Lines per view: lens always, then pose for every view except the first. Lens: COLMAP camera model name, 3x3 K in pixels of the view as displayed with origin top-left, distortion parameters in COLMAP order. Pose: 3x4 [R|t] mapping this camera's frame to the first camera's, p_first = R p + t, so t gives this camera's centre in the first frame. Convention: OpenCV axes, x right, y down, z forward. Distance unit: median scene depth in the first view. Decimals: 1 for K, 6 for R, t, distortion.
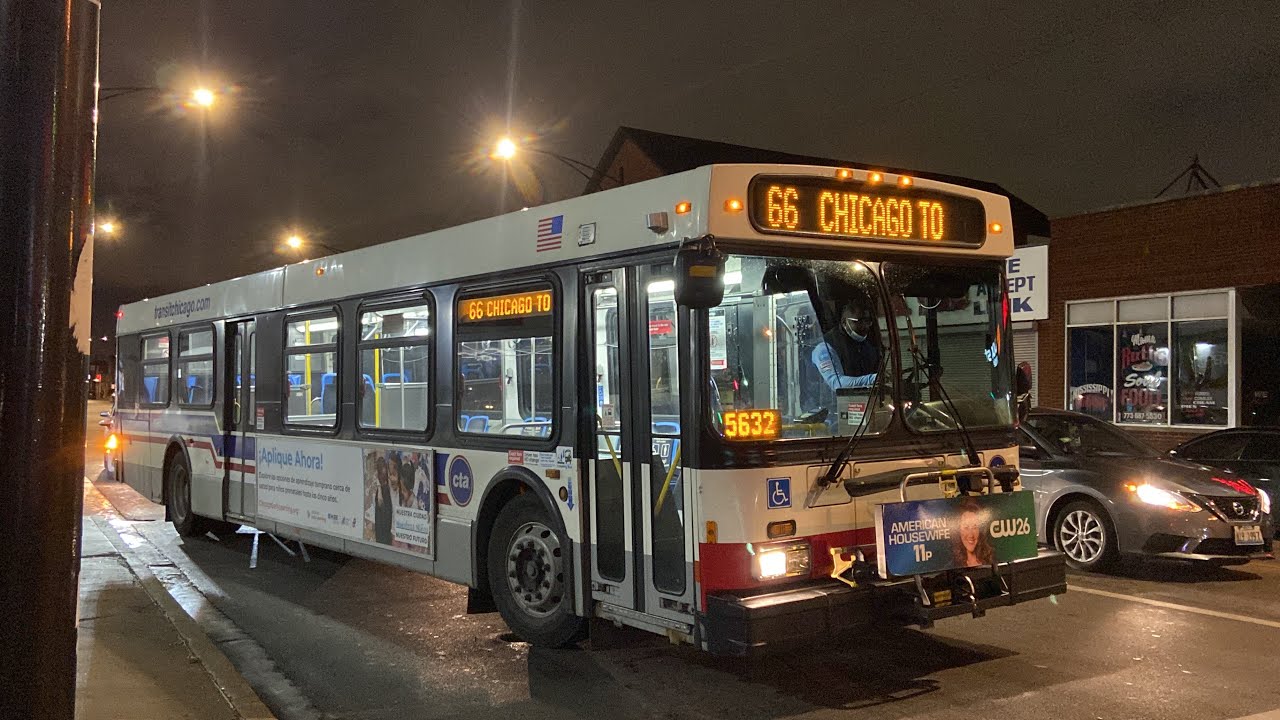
lens RADIAL K [[1227.9, 0, 608.5], [0, 1227.9, 362.0], [0, 0, 1]] dist [0.035228, 0.001755]
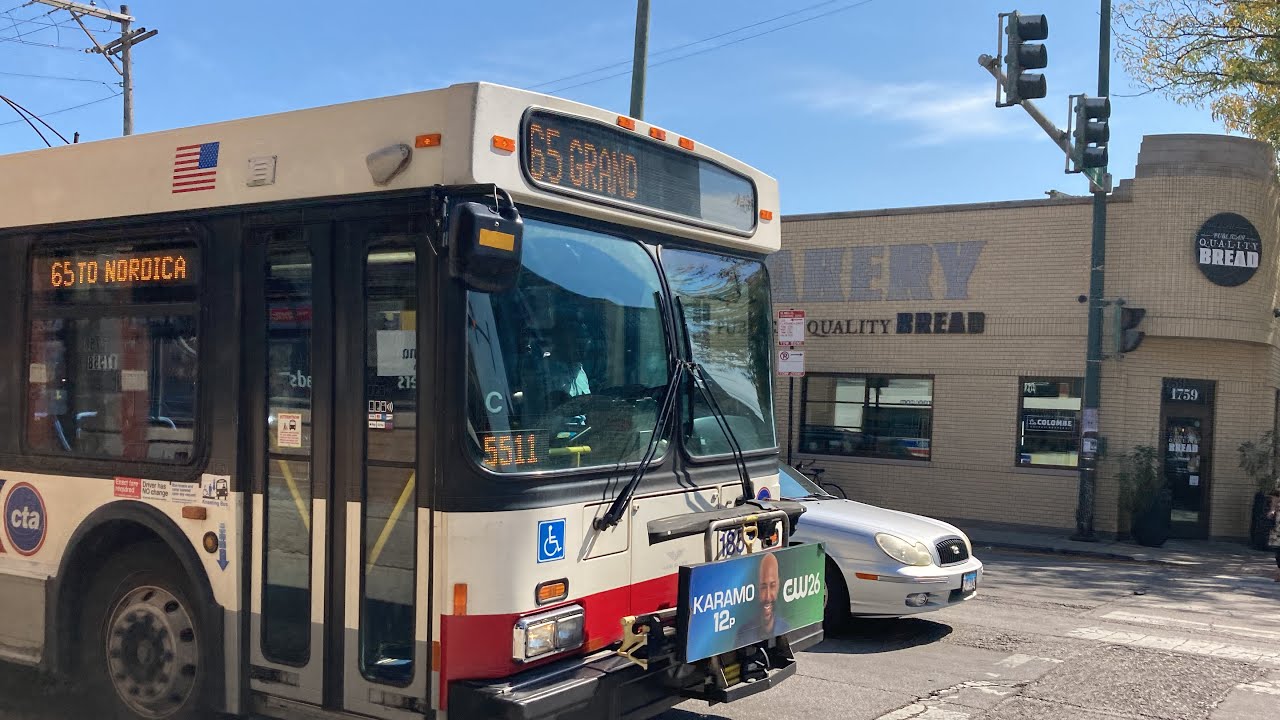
lens RADIAL K [[1227.9, 0, 608.5], [0, 1227.9, 362.0], [0, 0, 1]] dist [0.035228, 0.001755]
pose [[0.923796, 0.030956, 0.381633, -0.098963], [-0.033615, 0.999435, 0.000302, -0.002554], [-0.381408, -0.013107, 0.924314, 0.270995]]
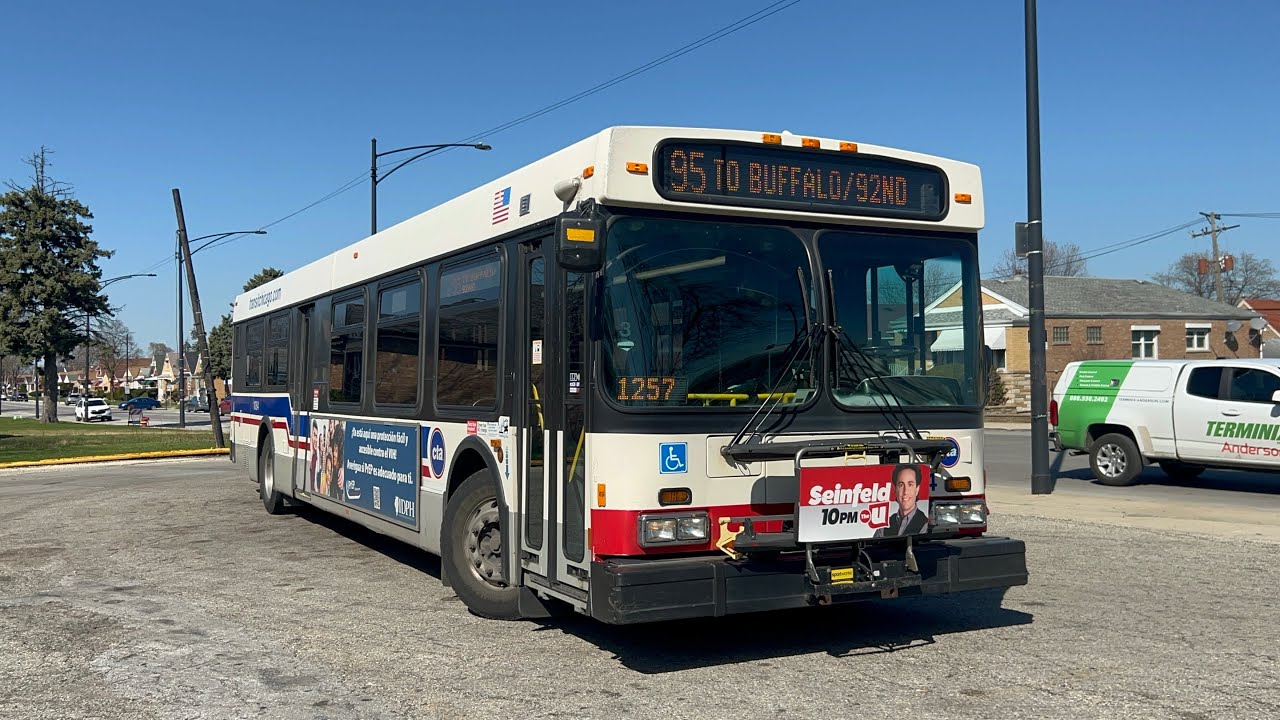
lens RADIAL K [[1227.9, 0, 608.5], [0, 1227.9, 362.0], [0, 0, 1]] dist [0.035228, 0.001755]
pose [[0.985776, 0.017466, -0.167154, 0.216023], [-0.019733, 0.999734, -0.011913, 0.035312], [0.166901, 0.015042, 0.985859, 0.023641]]
